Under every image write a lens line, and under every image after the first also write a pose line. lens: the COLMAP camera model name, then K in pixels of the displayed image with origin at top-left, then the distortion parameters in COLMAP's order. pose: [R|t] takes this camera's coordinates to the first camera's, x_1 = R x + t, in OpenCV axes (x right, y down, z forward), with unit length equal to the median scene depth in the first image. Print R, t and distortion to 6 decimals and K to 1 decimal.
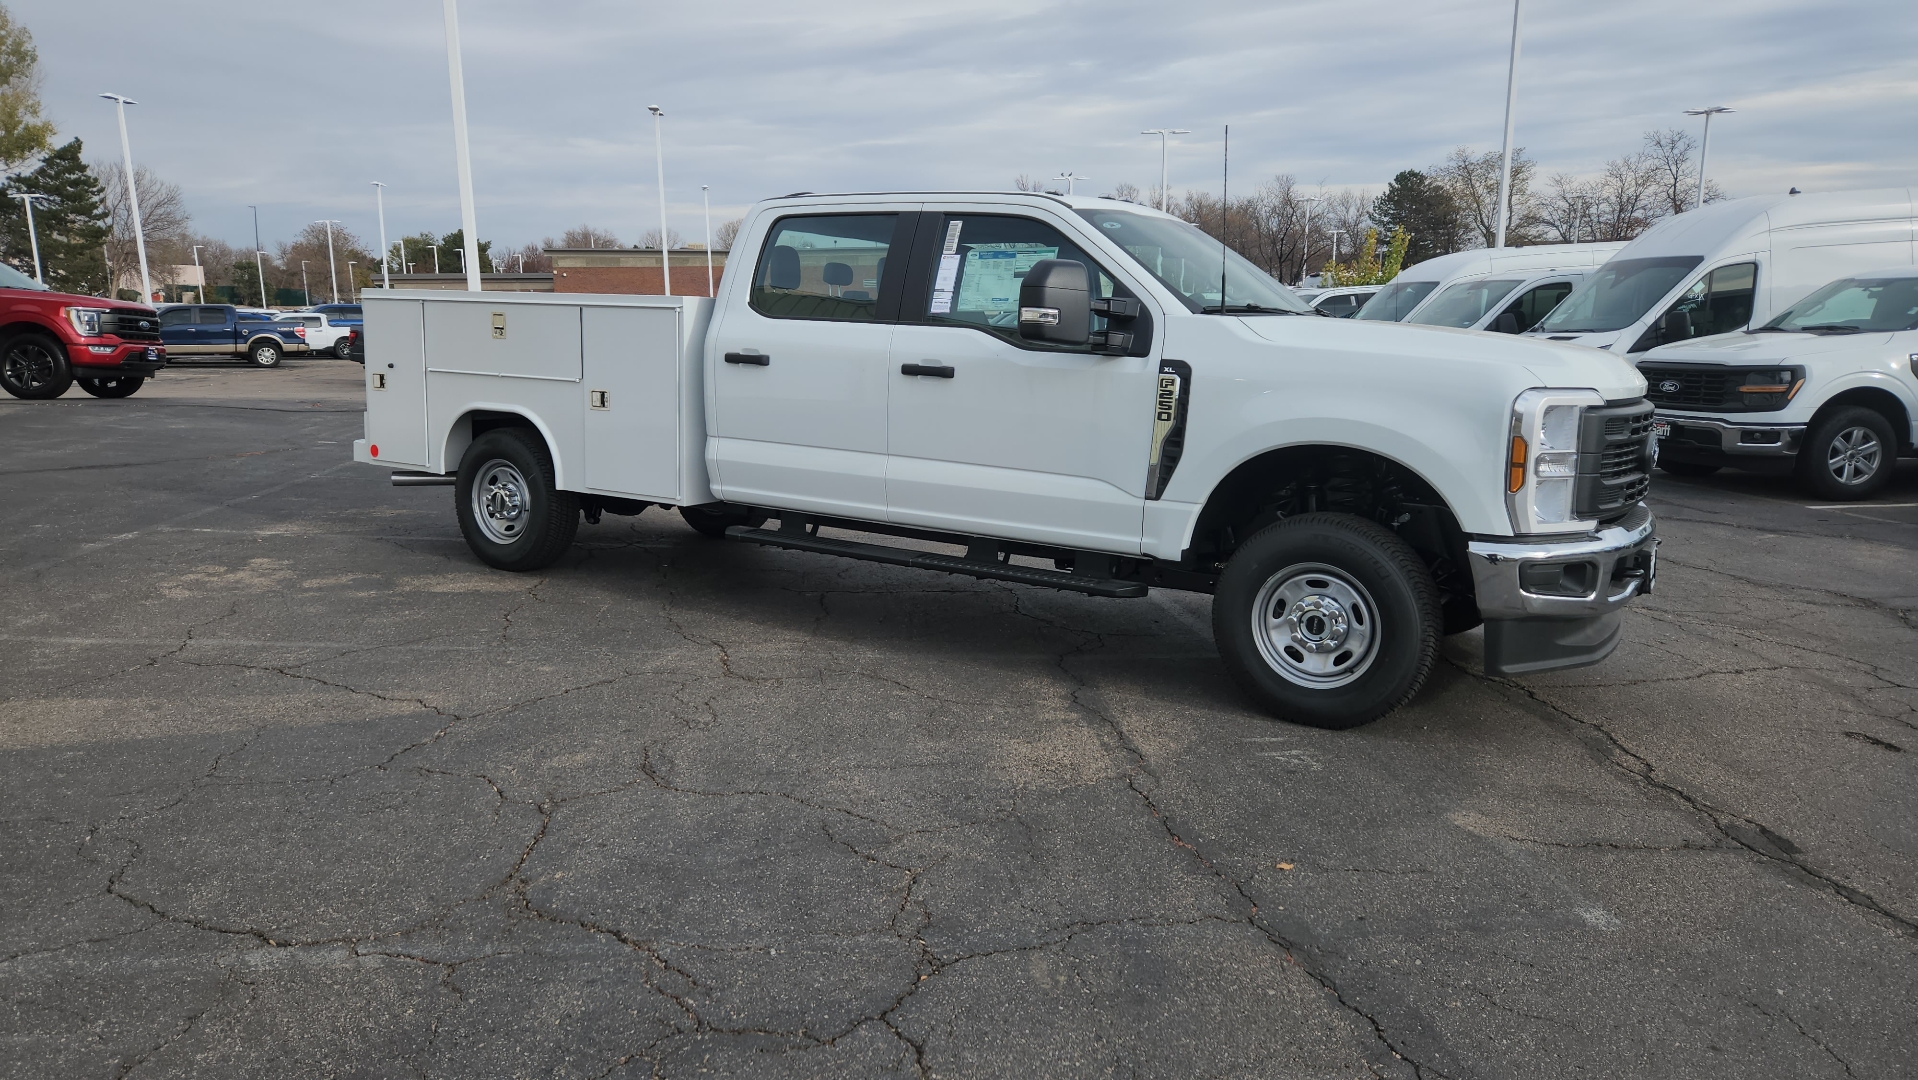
lens RADIAL K [[1282.6, 0, 937.1], [0, 1282.6, 535.8], [0, 0, 1]] dist [0.072717, -0.062190]
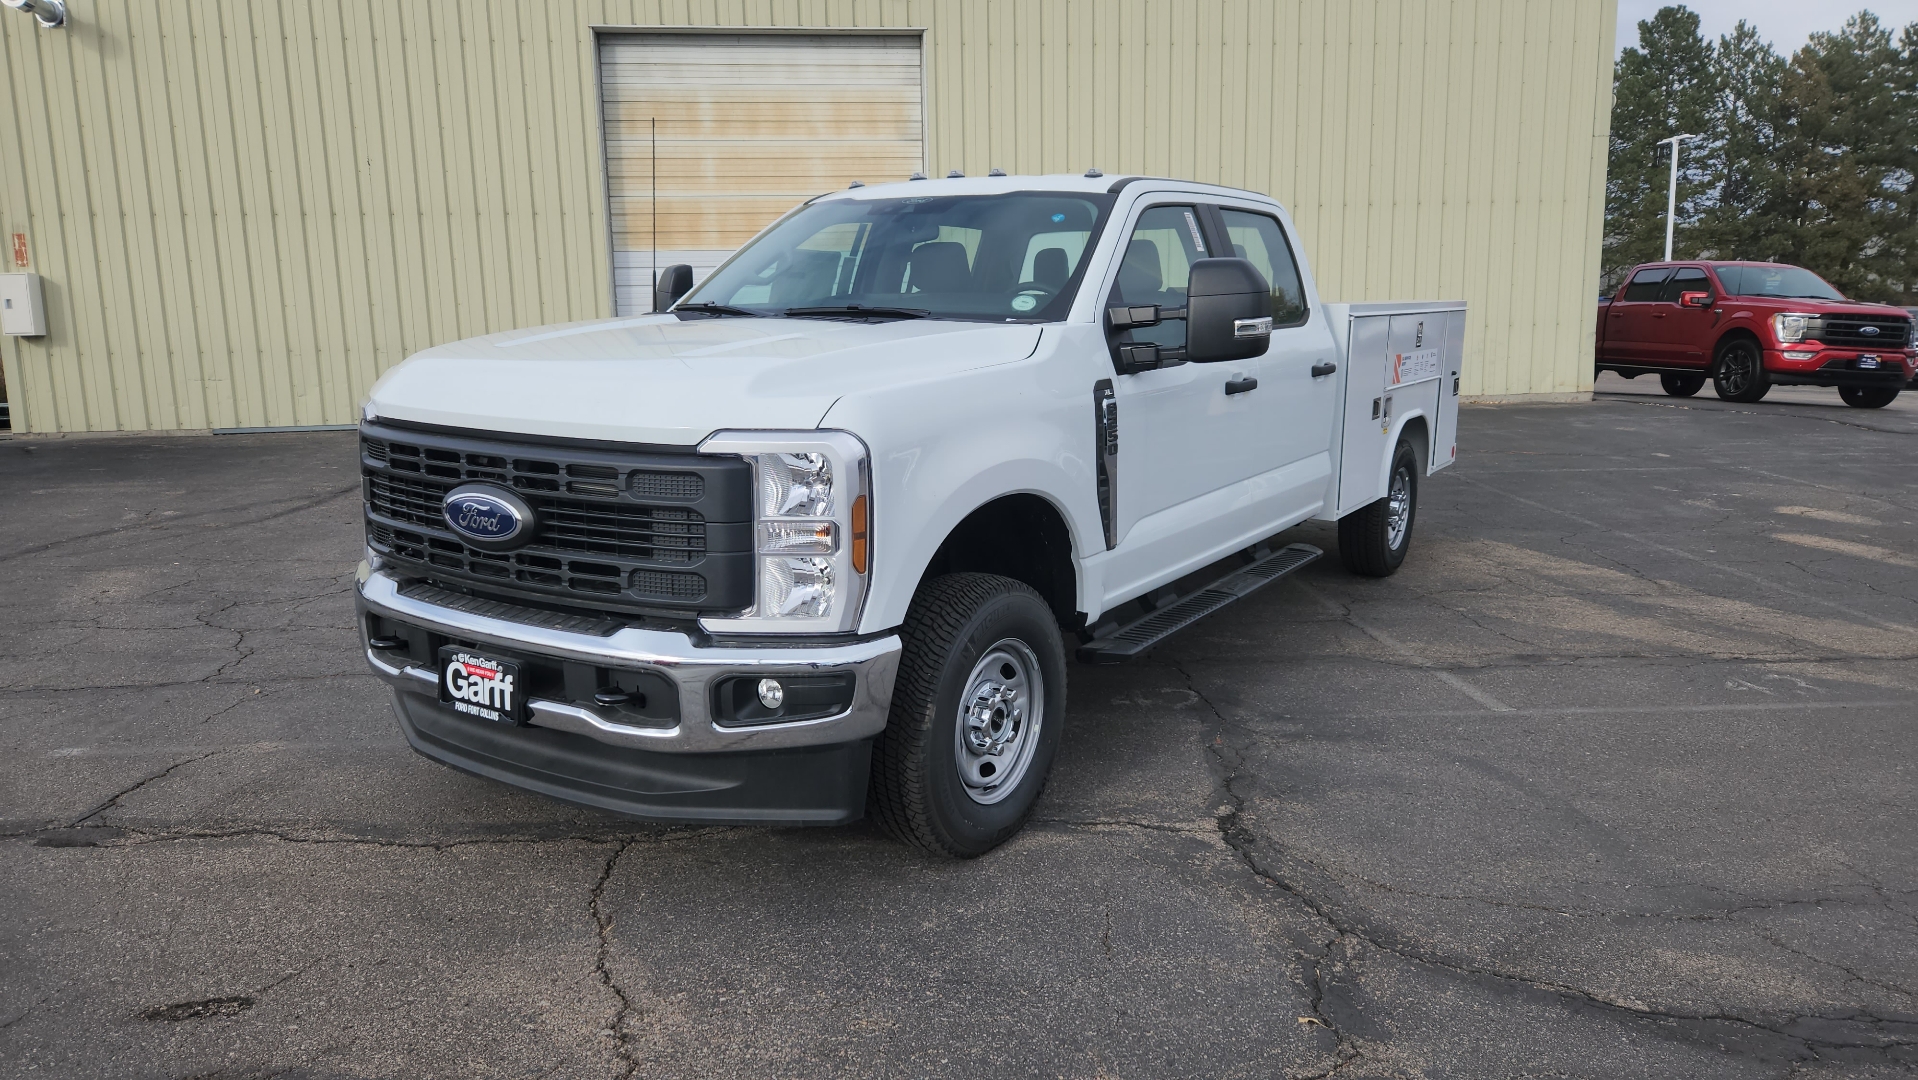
lens RADIAL K [[1282.6, 0, 937.1], [0, 1282.6, 535.8], [0, 0, 1]] dist [0.072717, -0.062190]
pose [[-0.013009, 0.160273, -0.986987, 1.187082], [-0.166494, 0.972944, 0.160187, -0.196243], [0.985957, 0.166411, 0.014028, 1.204656]]
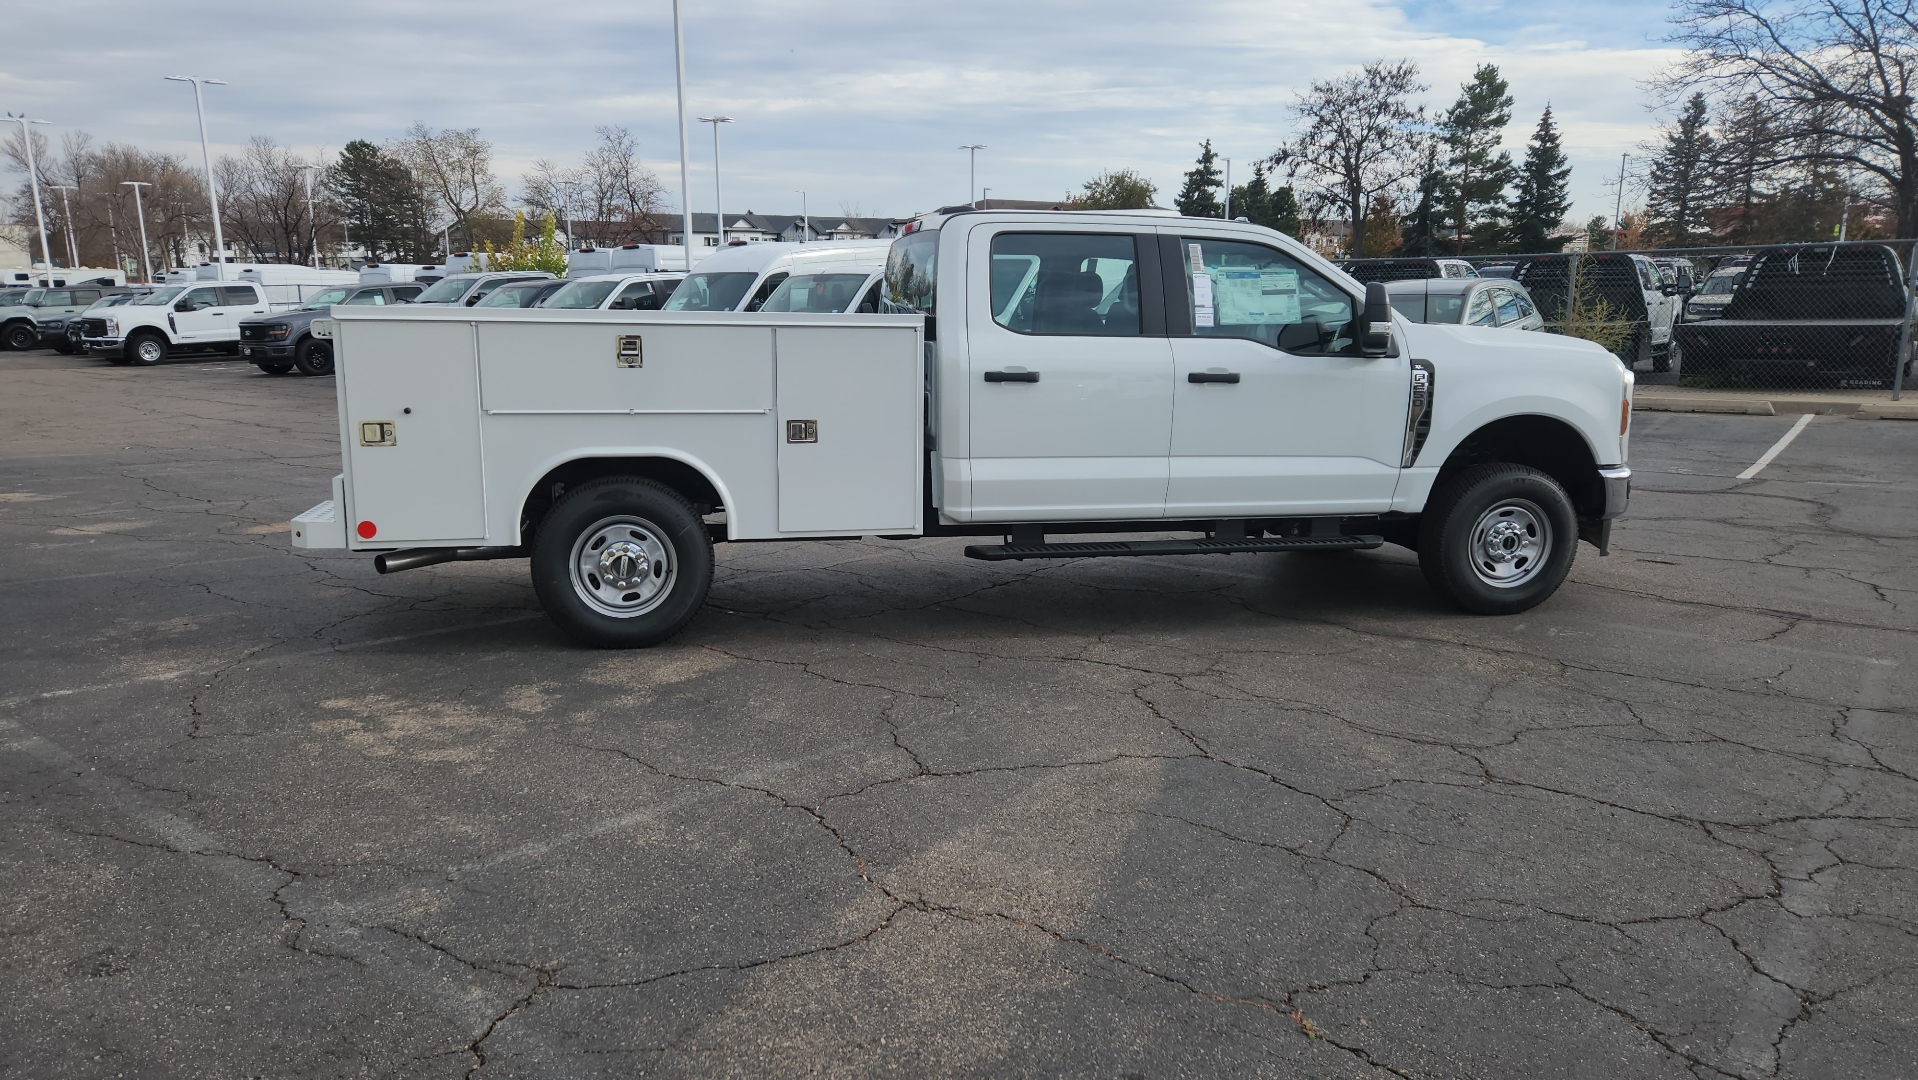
lens RADIAL K [[1282.6, 0, 937.1], [0, 1282.6, 535.8], [0, 0, 1]] dist [0.072717, -0.062190]
pose [[0.709568, -0.138590, 0.690874, -1.070377], [0.125111, 0.989668, 0.070033, -0.109868], [-0.693441, 0.036743, 0.719576, 0.390031]]
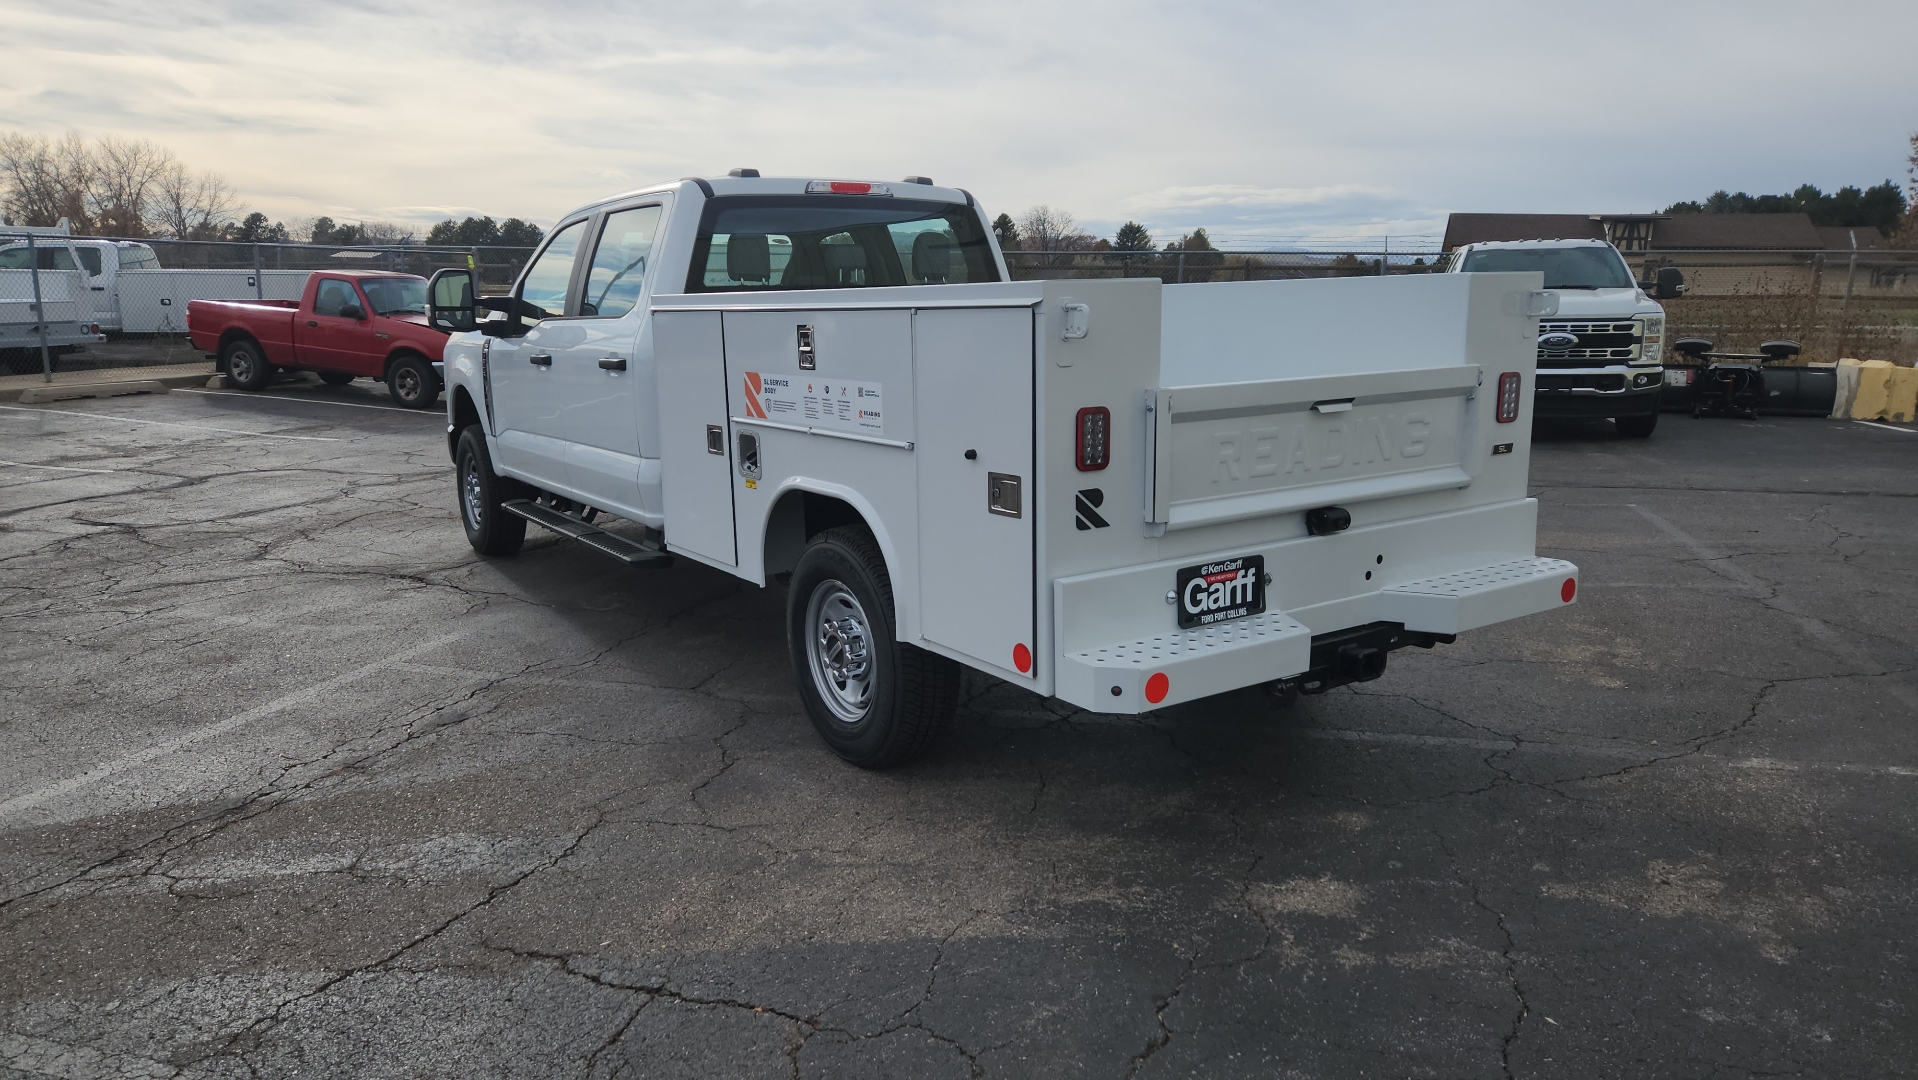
lens RADIAL K [[1265.8, 0, 906.1], [0, 1265.8, 547.0], [0, 0, 1]] dist [0.075205, -0.059314]
pose [[-0.905288, -0.090202, 0.415111, -0.649421], [0.062369, 0.938382, 0.339924, -0.420158], [-0.420194, 0.333620, -0.843881, 2.391807]]
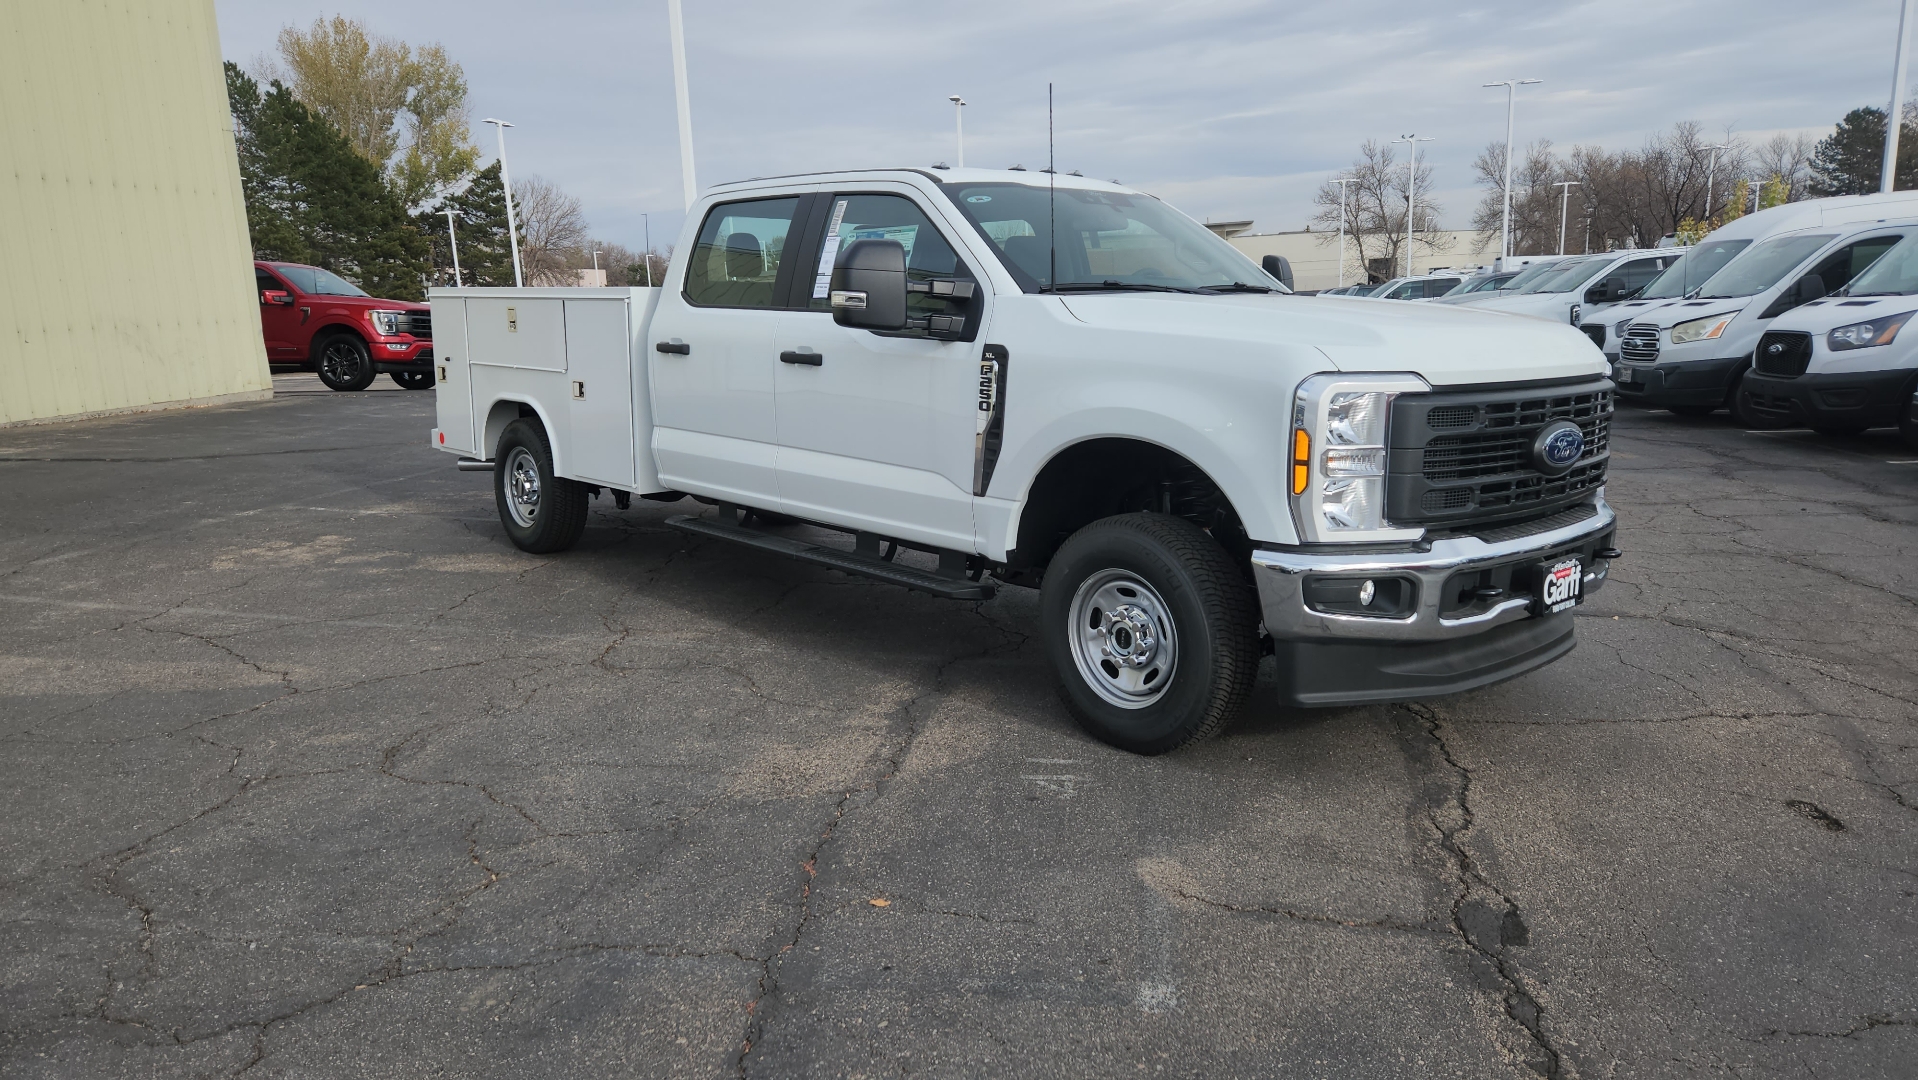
lens RADIAL K [[1280.9, 0, 945.7], [0, 1280.9, 545.7], [0, 0, 1]] dist [0.074245, -0.060275]
pose [[0.965703, 0.023951, -0.258541, 0.381910], [-0.018802, 0.999573, 0.022371, -0.012095], [0.258966, -0.016743, 0.965741, 0.099143]]
